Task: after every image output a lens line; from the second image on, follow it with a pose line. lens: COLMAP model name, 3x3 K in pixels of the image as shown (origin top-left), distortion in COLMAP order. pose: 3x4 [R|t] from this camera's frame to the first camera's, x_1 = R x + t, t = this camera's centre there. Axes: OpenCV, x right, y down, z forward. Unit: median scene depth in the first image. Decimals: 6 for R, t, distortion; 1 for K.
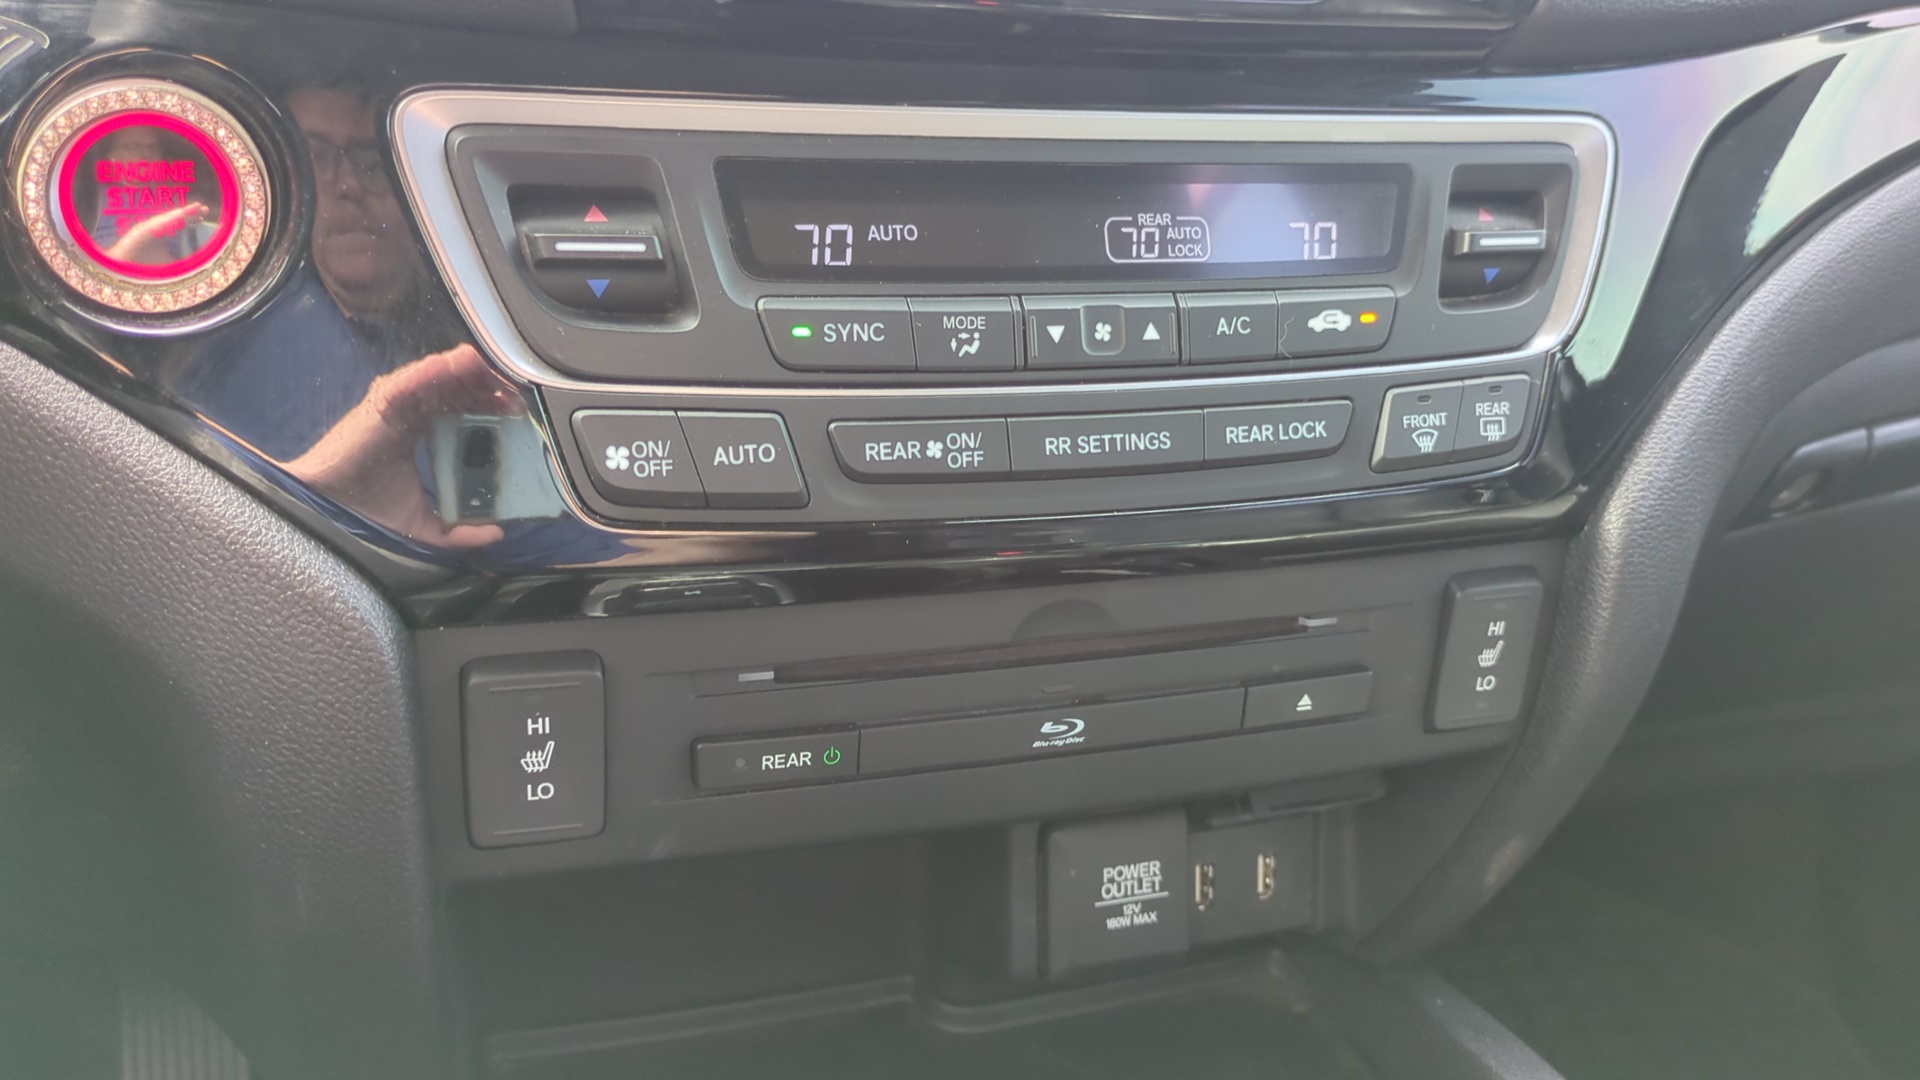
lens RADIAL K [[1656.0, 0, 960.0], [0, 1656.0, 540.0], [0, 0, 1]] dist [0.048007, -0.088509]
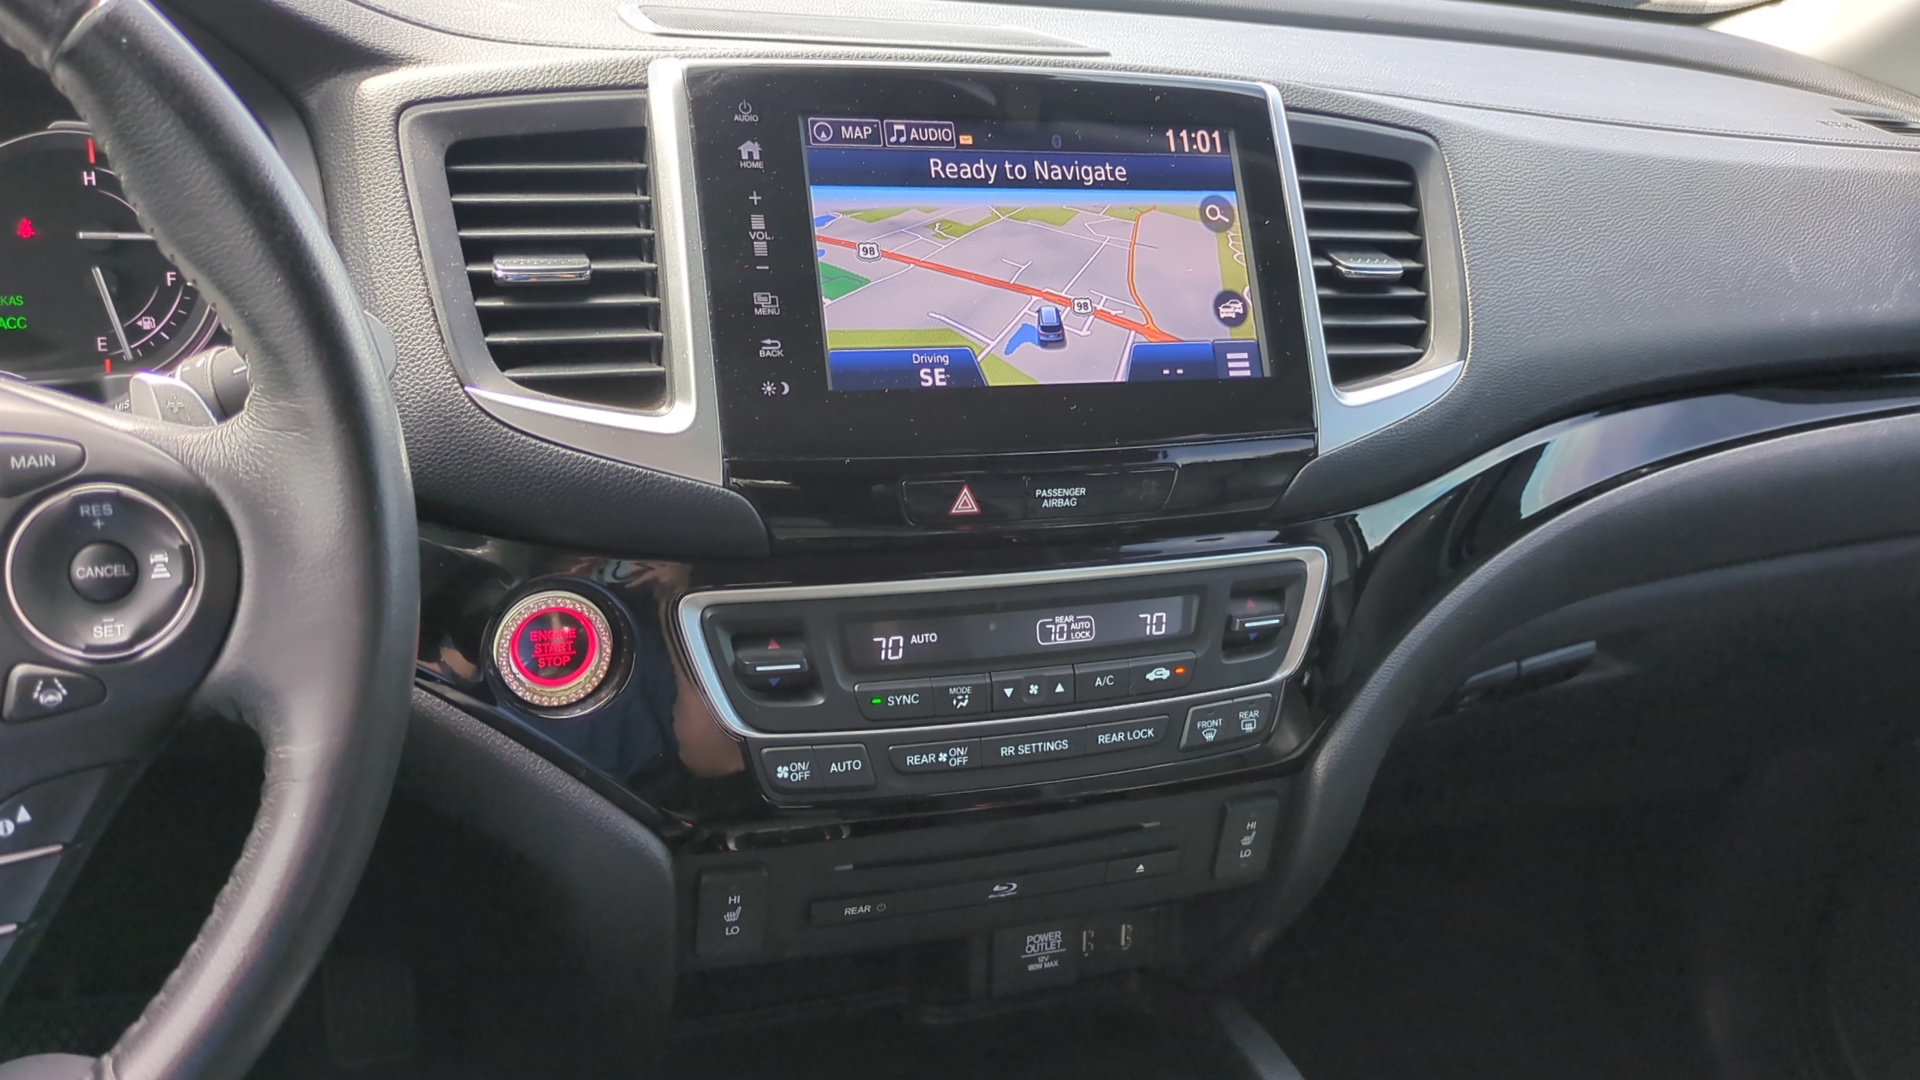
lens RADIAL K [[1677.2, 0, 955.5], [0, 1677.2, 534.8], [0, 0, 1]] dist [0.068516, -0.074461]
pose [[0.999132, 0.029591, 0.029326, -0.060367], [-0.031831, 0.996356, 0.079130, -0.430194], [-0.026878, -0.079995, 0.996433, -0.839078]]
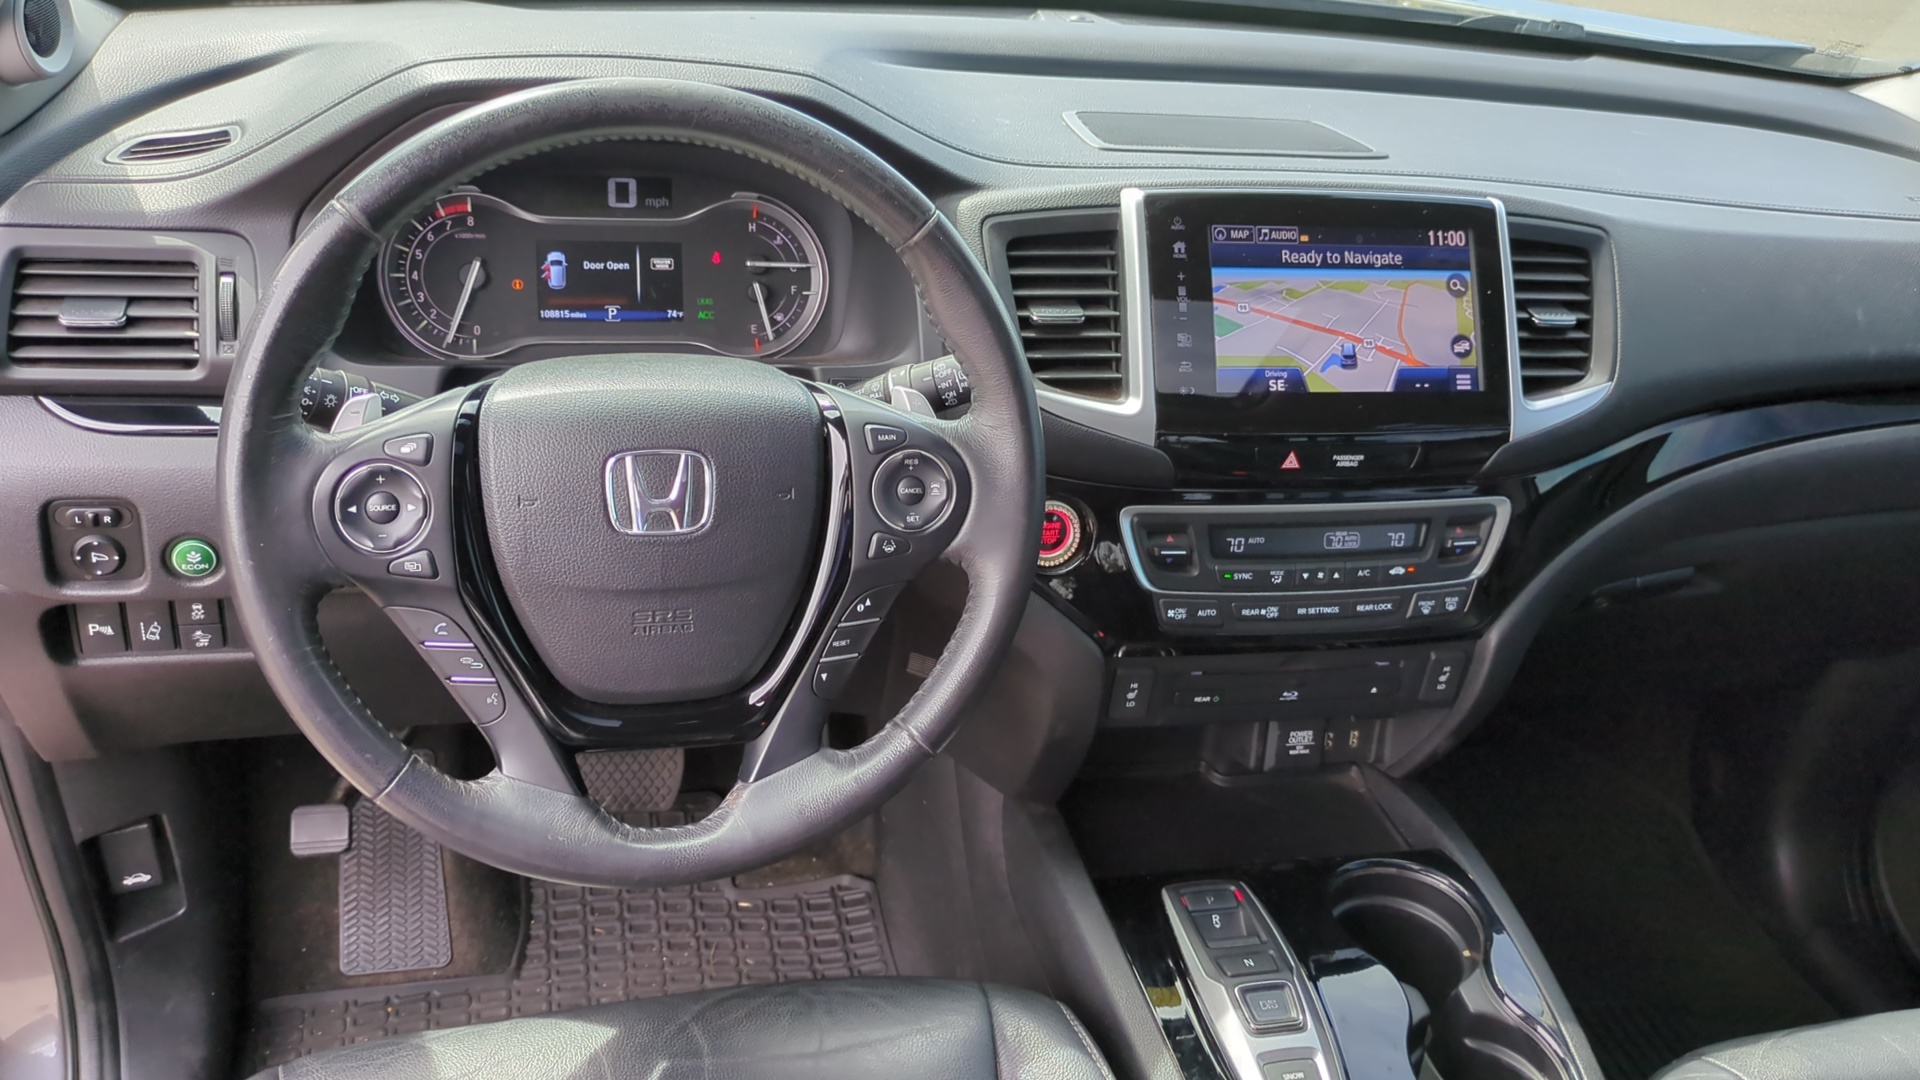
lens RADIAL K [[1677.2, 0, 955.5], [0, 1677.2, 534.8], [0, 0, 1]] dist [0.068516, -0.074461]
pose [[0.994120, 0.090542, -0.059389, -0.394210], [-0.080193, 0.984167, 0.158062, -0.615730], [0.072760, -0.152371, 0.985642, -2.041625]]
